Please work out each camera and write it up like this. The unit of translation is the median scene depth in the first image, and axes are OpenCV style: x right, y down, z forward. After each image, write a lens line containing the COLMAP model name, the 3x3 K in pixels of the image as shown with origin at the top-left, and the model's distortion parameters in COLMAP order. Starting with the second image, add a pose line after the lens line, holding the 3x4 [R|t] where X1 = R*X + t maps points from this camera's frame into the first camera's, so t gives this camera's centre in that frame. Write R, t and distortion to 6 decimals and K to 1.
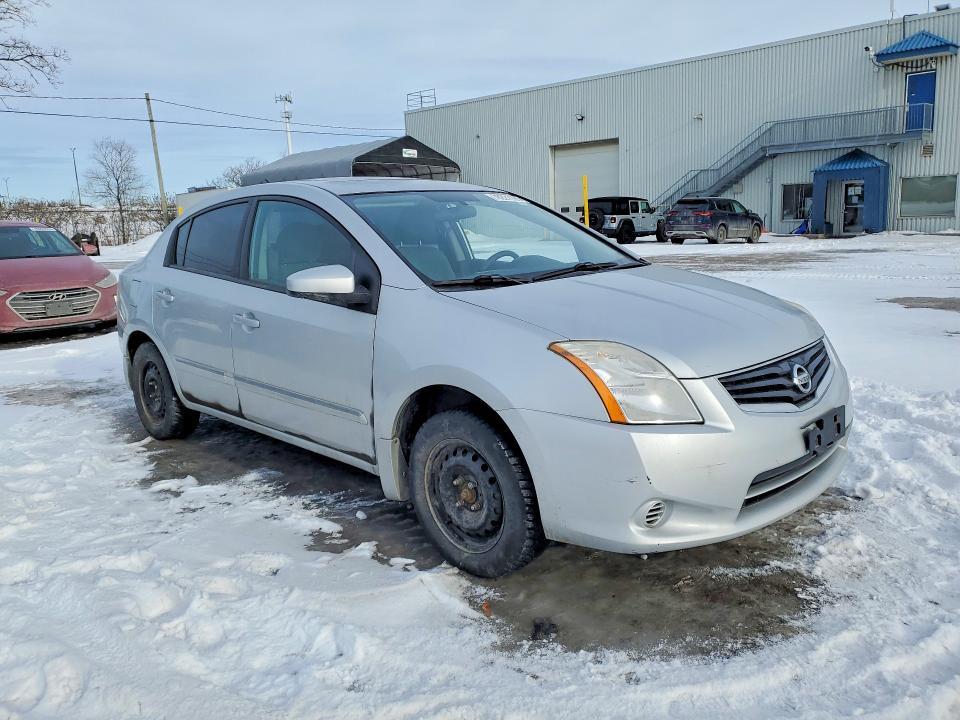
lens RADIAL K [[761.9, 0, 480.0], [0, 761.9, 360.0], [0, 0, 1]] dist [0.010177, 0.002477]
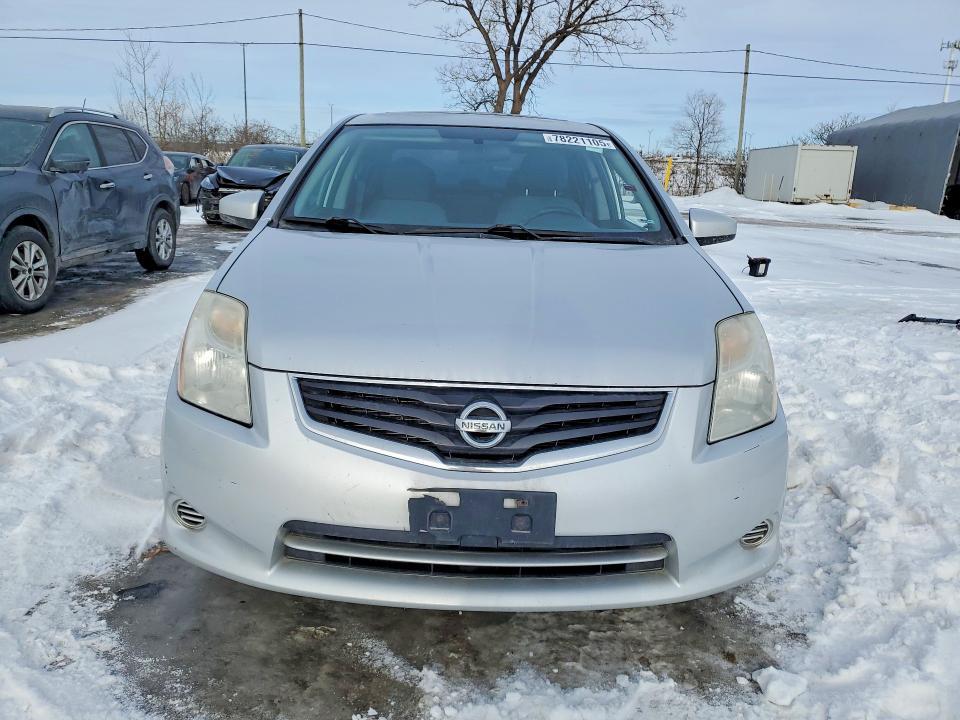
lens RADIAL K [[761.9, 0, 480.0], [0, 761.9, 360.0], [0, 0, 1]] dist [0.010177, 0.002477]
pose [[0.700223, 0.236066, -0.673766, 0.787534], [-0.200711, 0.970780, 0.131538, -0.105602], [0.685130, 0.043126, 0.727143, 0.499571]]
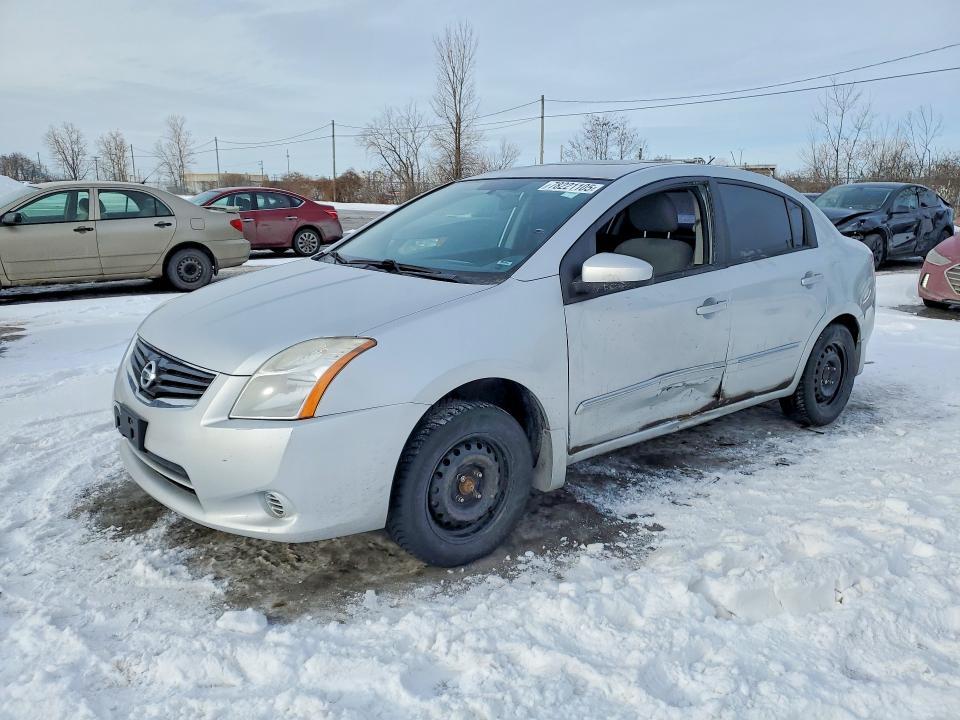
lens RADIAL K [[779.5, 0, 480.0], [0, 779.5, 360.0], [0, 0, 1]] dist [0.010276, -0.008594]
pose [[-0.143457, 0.243652, -0.959194, 1.301391], [-0.183179, 0.945935, 0.267681, -0.343448], [0.972556, 0.214105, -0.091069, 1.436508]]
